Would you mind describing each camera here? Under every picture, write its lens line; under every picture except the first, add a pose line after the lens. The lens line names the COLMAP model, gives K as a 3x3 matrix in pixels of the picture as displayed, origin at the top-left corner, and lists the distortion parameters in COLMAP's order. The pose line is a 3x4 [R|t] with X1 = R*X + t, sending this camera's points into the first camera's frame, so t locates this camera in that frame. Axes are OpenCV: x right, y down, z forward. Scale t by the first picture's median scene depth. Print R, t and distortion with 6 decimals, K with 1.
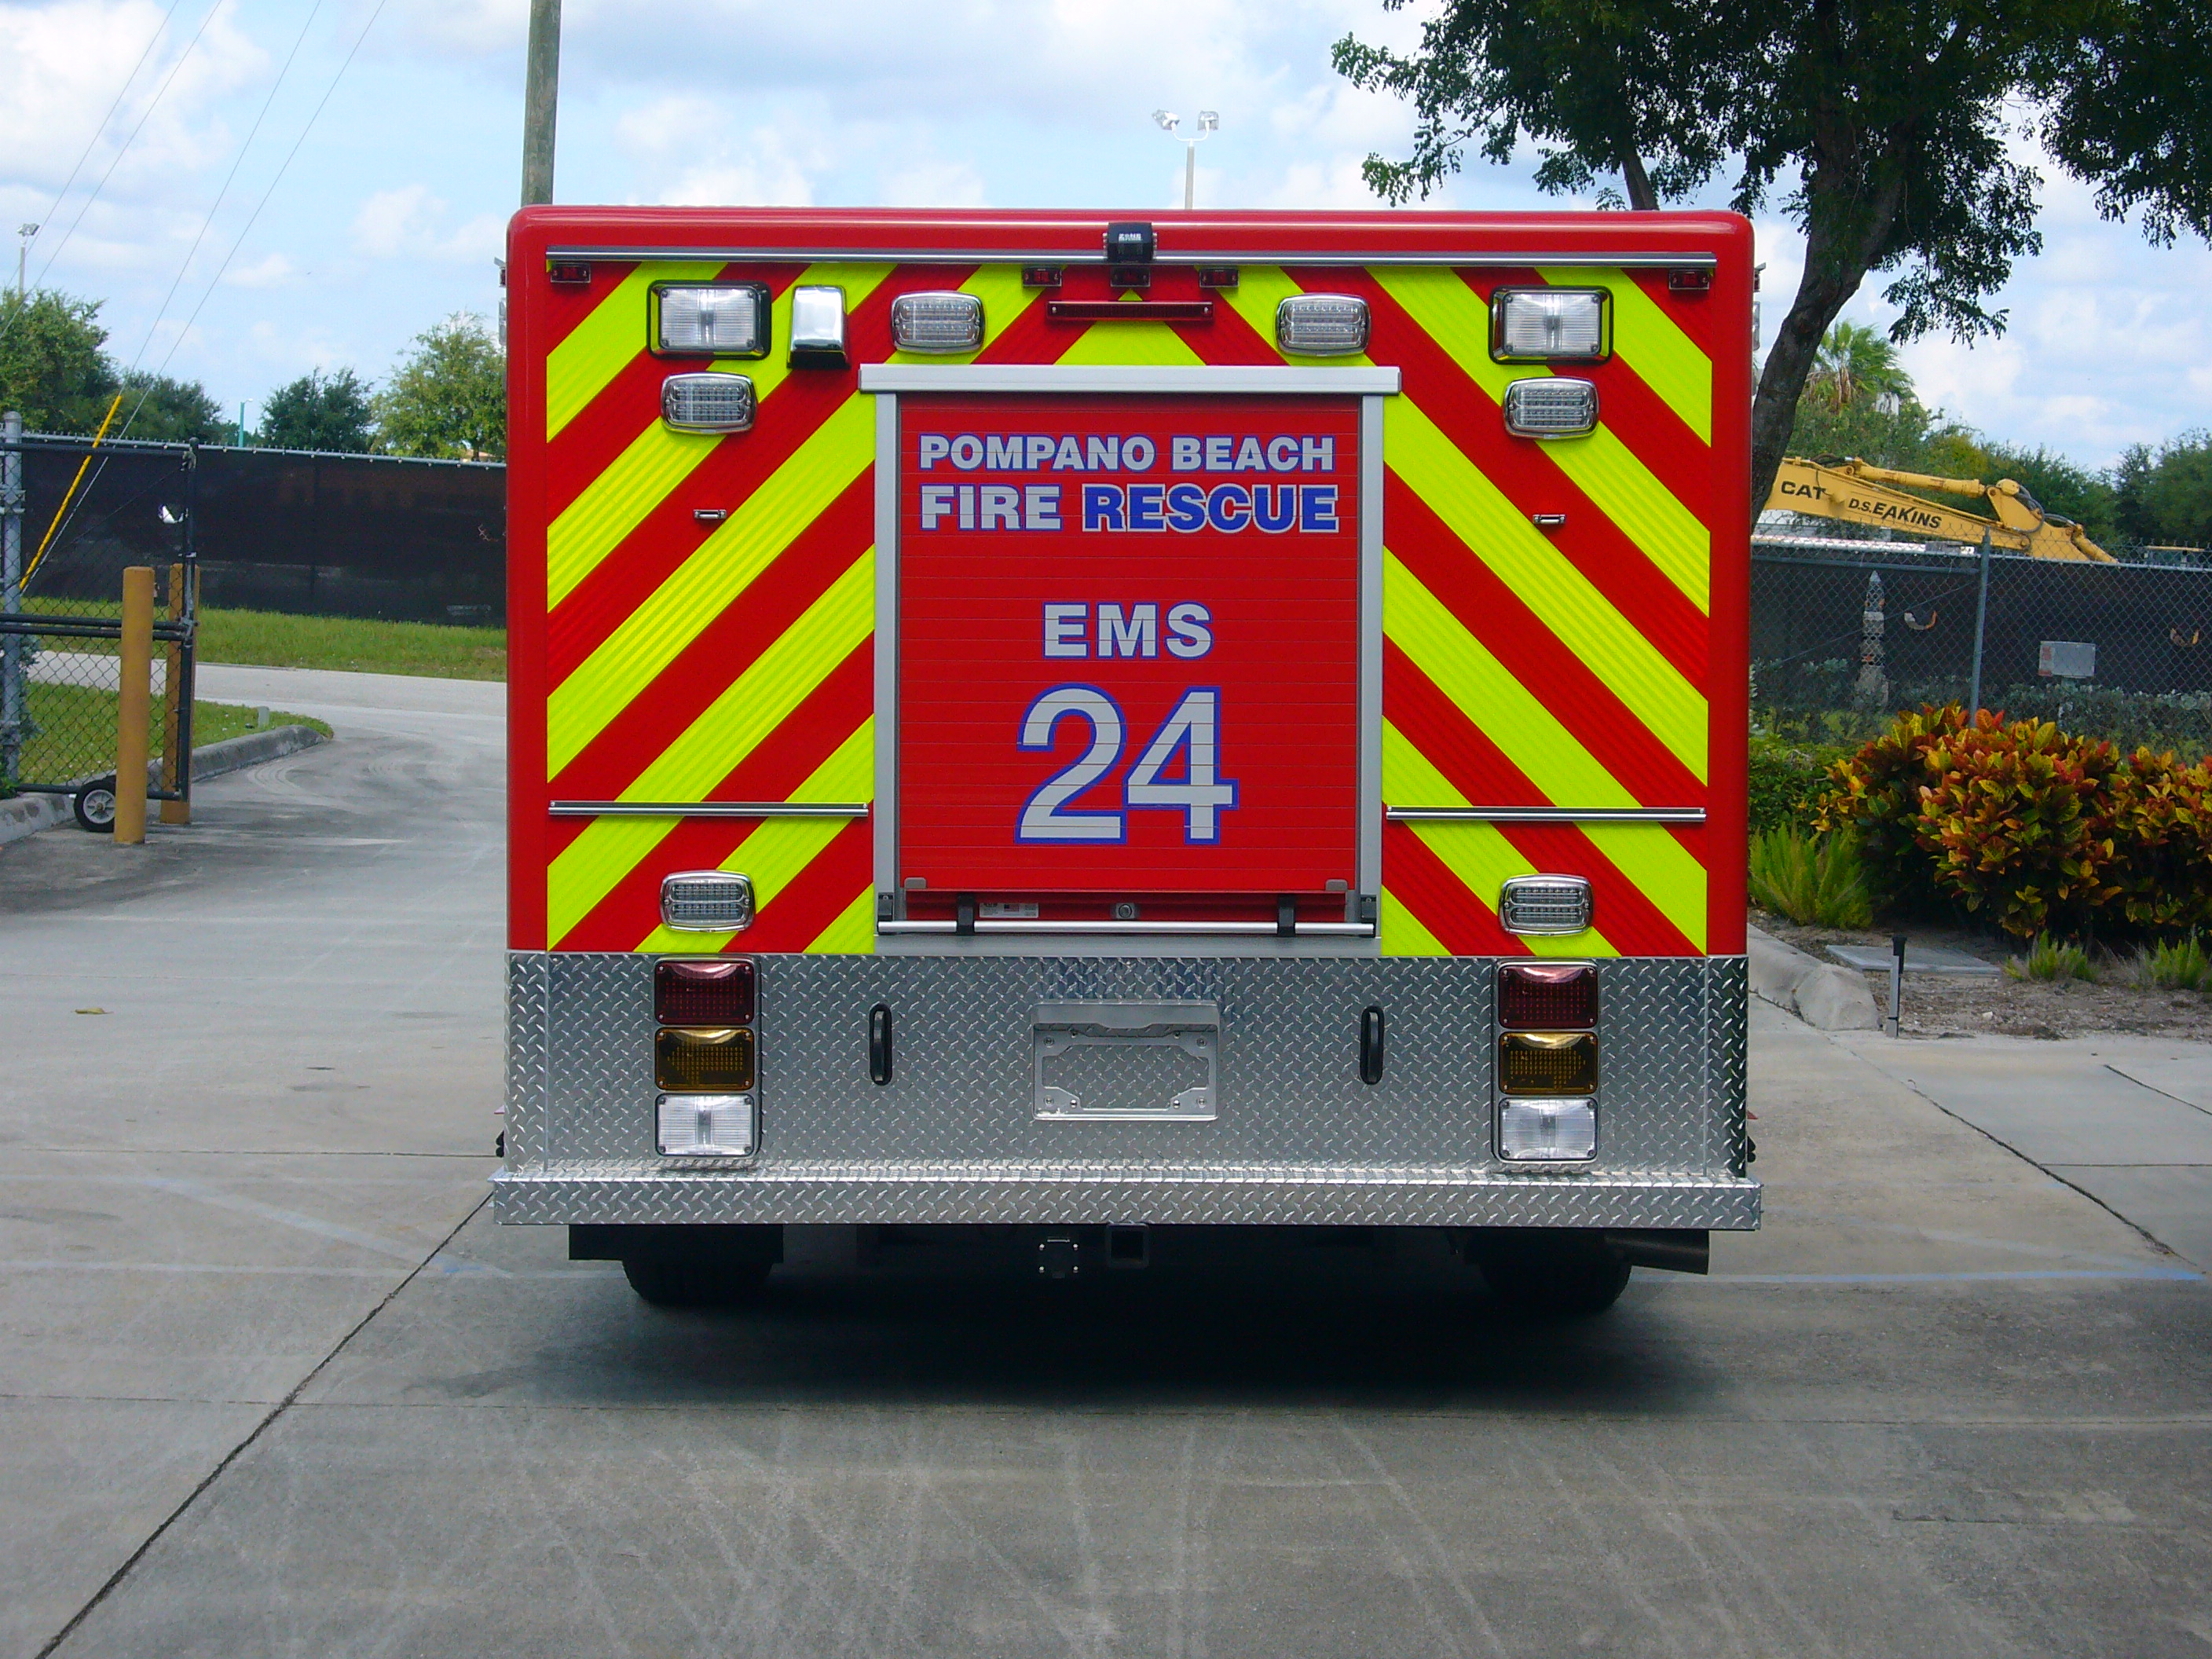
lens RADIAL K [[5115.7, 0, 1106.0], [0, 5115.7, 829.5], [0, 0, 1]] dist [0.158809, -0.440545]
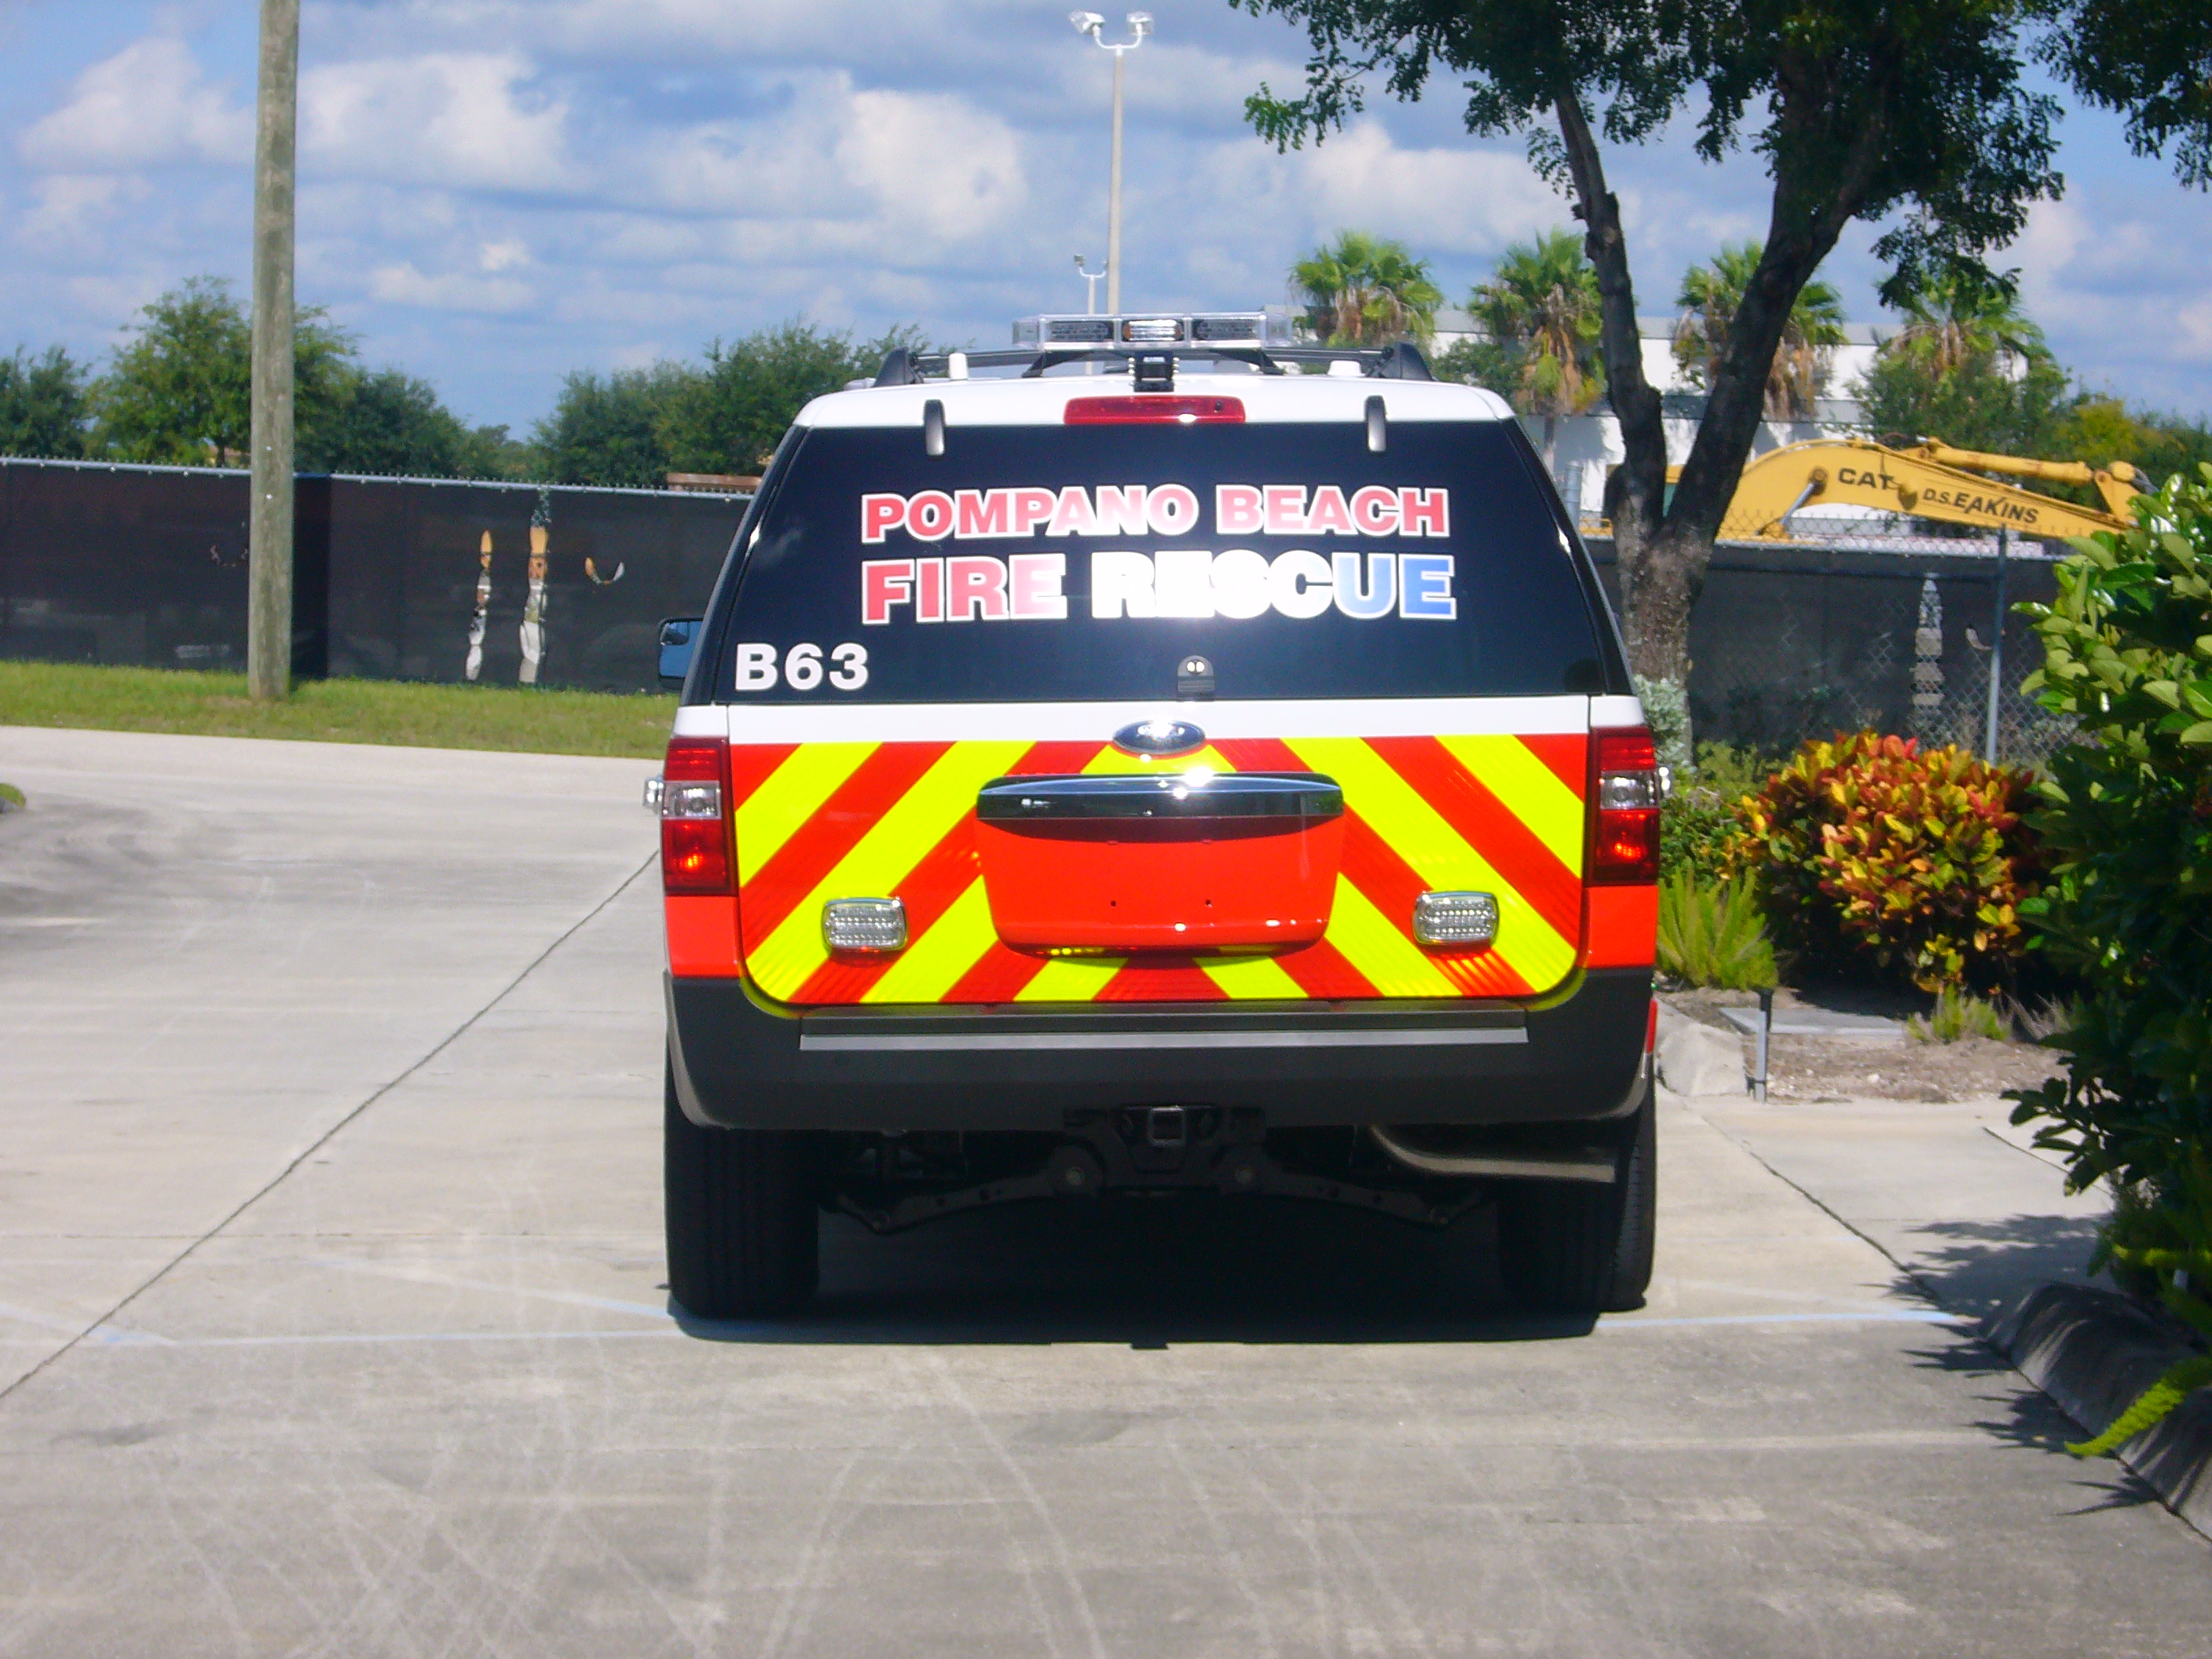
lens RADIAL K [[6524.8, 0, 1106.0], [0, 6524.8, 829.5], [0, 0, 1]] dist [0.079557, 2.427510]
pose [[0.999833, -0.014826, 0.010719, 0.023225], [0.014972, 0.999795, -0.013665, 0.005607], [-0.010515, 0.013823, 0.999849, -0.112068]]
